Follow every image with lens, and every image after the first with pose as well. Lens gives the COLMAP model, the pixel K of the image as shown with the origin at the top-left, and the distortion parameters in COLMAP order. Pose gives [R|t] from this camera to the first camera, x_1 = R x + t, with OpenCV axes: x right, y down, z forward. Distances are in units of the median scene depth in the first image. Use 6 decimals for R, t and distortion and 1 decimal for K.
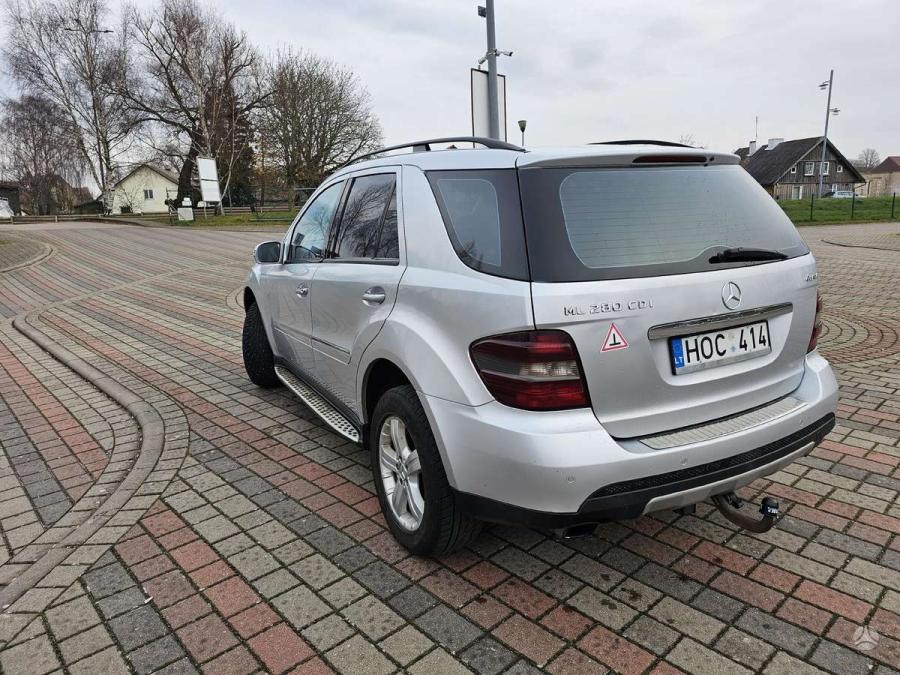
lens RADIAL K [[601.0, 0, 449.5], [0, 601.0, 330.5], [0, 0, 1]] dist [0.054313, -0.043075]
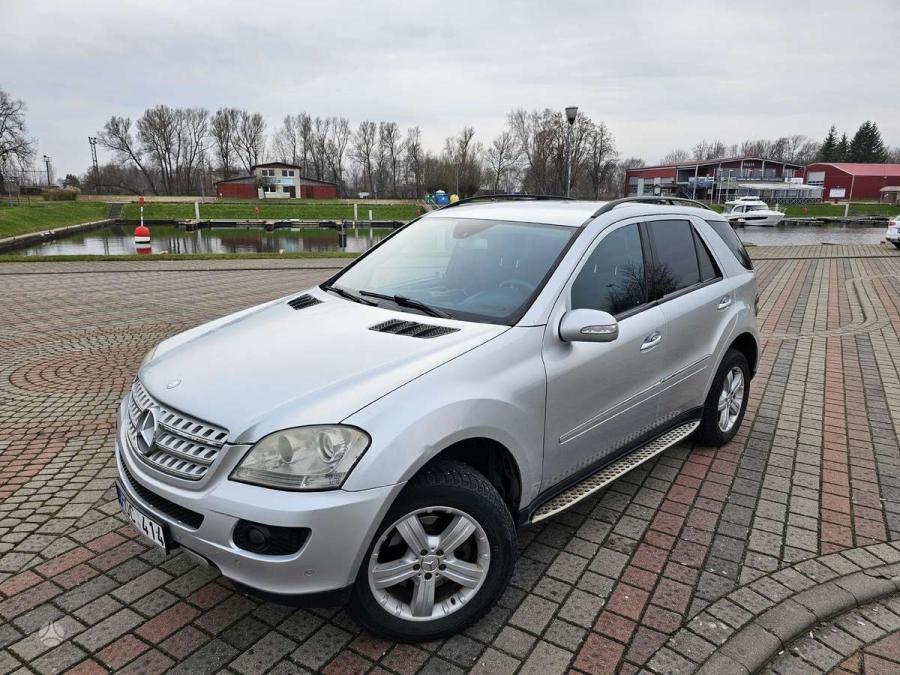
lens RADIAL K [[601.0, 0, 455.5], [0, 601.0, 340.5], [0, 0, 1]] dist [0.054313, -0.043075]
pose [[-0.281143, -0.199724, 0.938653, -1.301561], [0.189440, 0.947307, 0.258306, -0.461123], [-0.940782, 0.250439, -0.228493, 1.889859]]
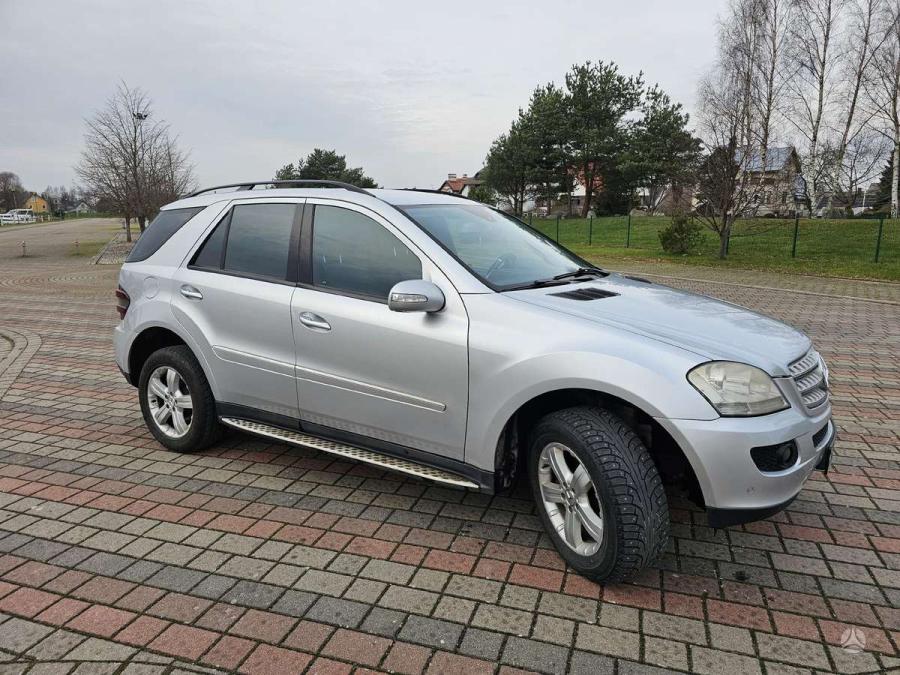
lens RADIAL K [[601.0, 0, 447.3], [0, 601.0, 341.5], [0, 0, 1]] dist [0.054313, -0.043075]
pose [[-0.872753, 0.126631, -0.471451, 0.569708], [-0.073302, 0.920824, 0.383028, -0.586646], [0.482626, 0.368847, -0.794370, 2.602829]]
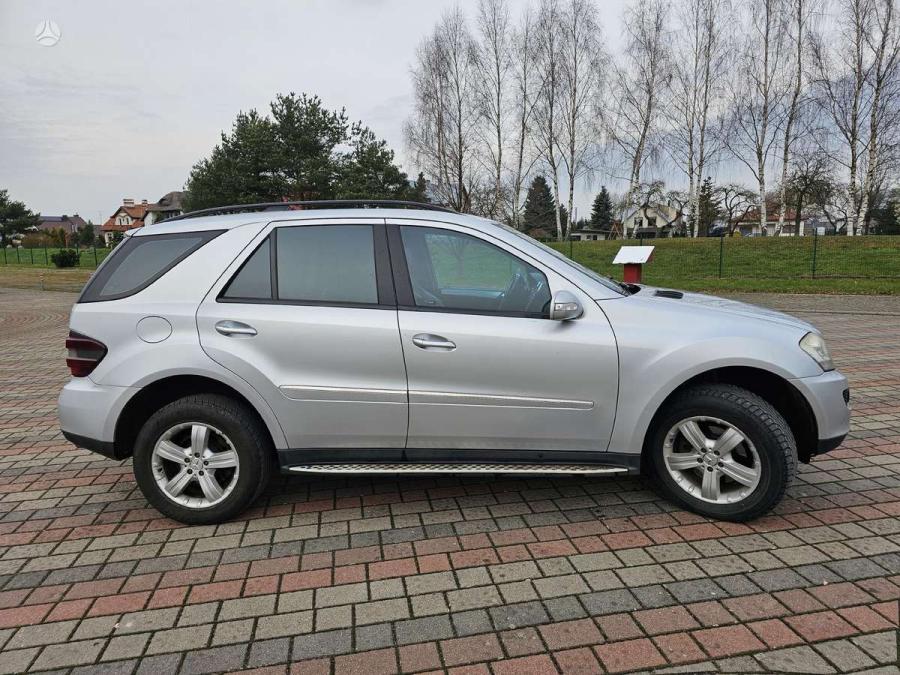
lens RADIAL K [[601.0, 0, 453.0], [0, 601.0, 341.1], [0, 0, 1]] dist [0.054313, -0.043075]
pose [[-0.529751, 0.177823, -0.829302, 1.150593], [-0.133635, 0.948062, 0.288653, -0.496410], [0.837559, 0.263738, -0.478474, 2.127527]]
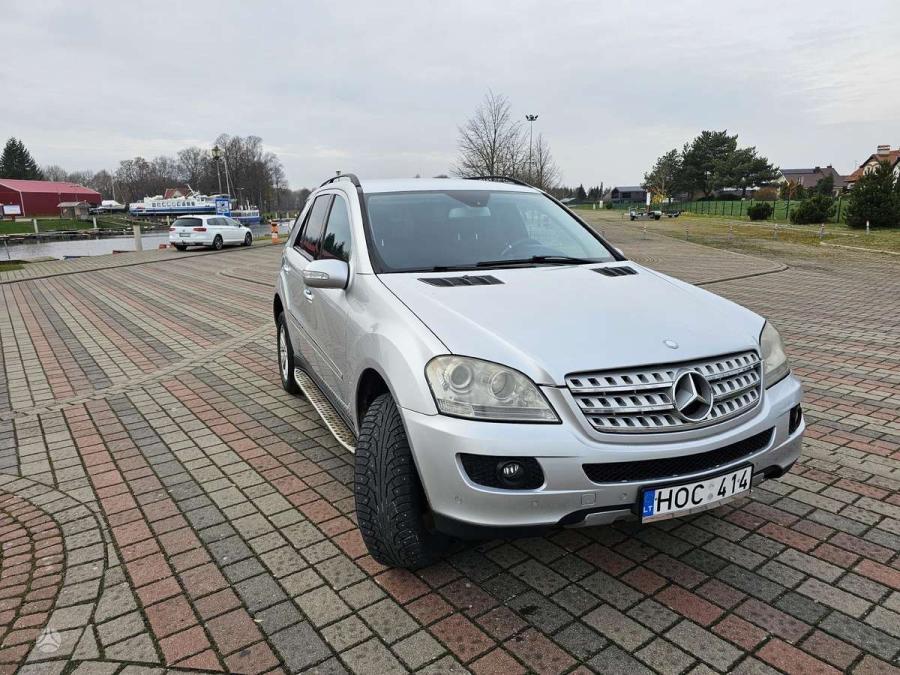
lens RADIAL K [[601.0, 0, 450.0], [0, 601.0, 336.1], [0, 0, 1]] dist [0.054313, -0.043075]
pose [[-0.994123, 0.026333, 0.105005, -0.204925], [0.065892, 0.916783, 0.393913, -0.593786], [-0.085894, 0.398517, -0.913130, 2.814613]]
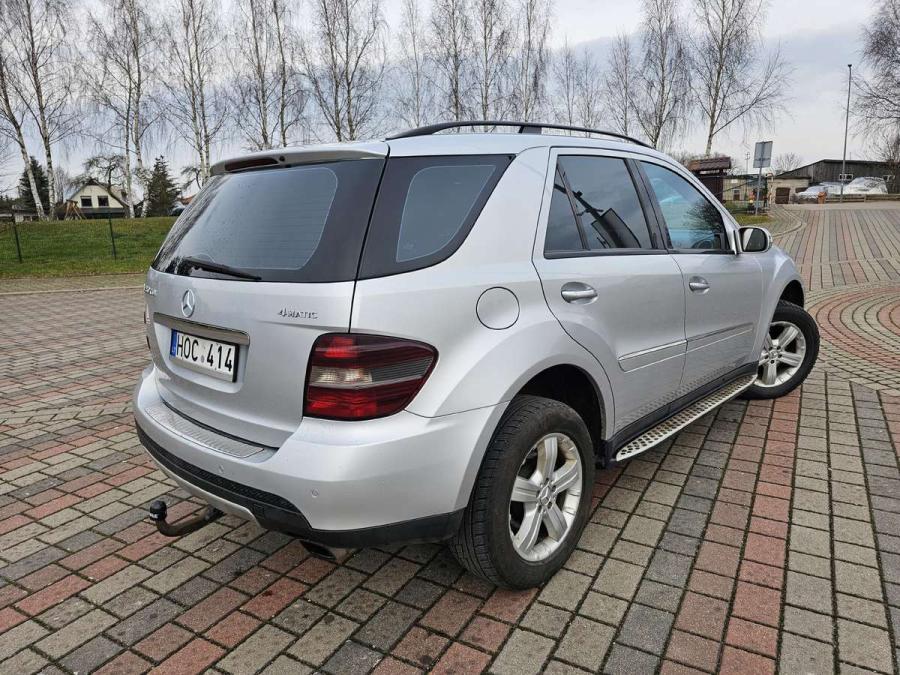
lens RADIAL K [[601.0, 0, 456.9], [0, 601.0, 341.8], [0, 0, 1]] dist [0.054313, -0.043075]
pose [[0.301664, 0.222812, -0.927013, 1.150343], [-0.172622, 0.969004, 0.176731, -0.186240], [0.937657, 0.106709, 0.330776, 0.810677]]
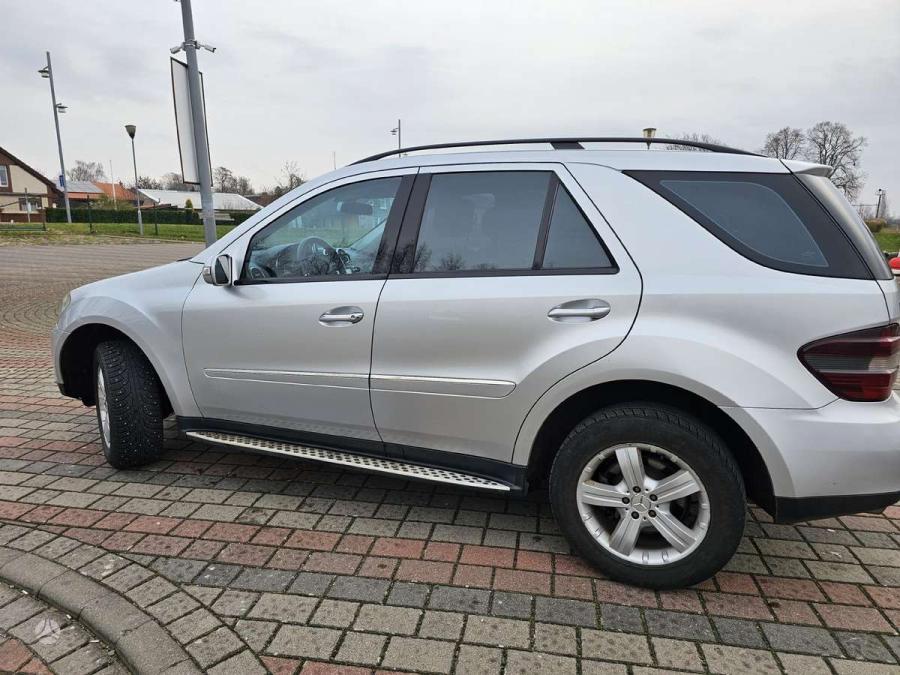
lens RADIAL K [[601.0, 0, 445.0], [0, 601.0, 339.9], [0, 0, 1]] dist [0.054313, -0.043075]
pose [[0.793060, -0.084713, 0.603224, -0.759371], [0.097881, 0.995137, 0.011067, -0.041970], [-0.601228, 0.050267, 0.797495, 0.405259]]
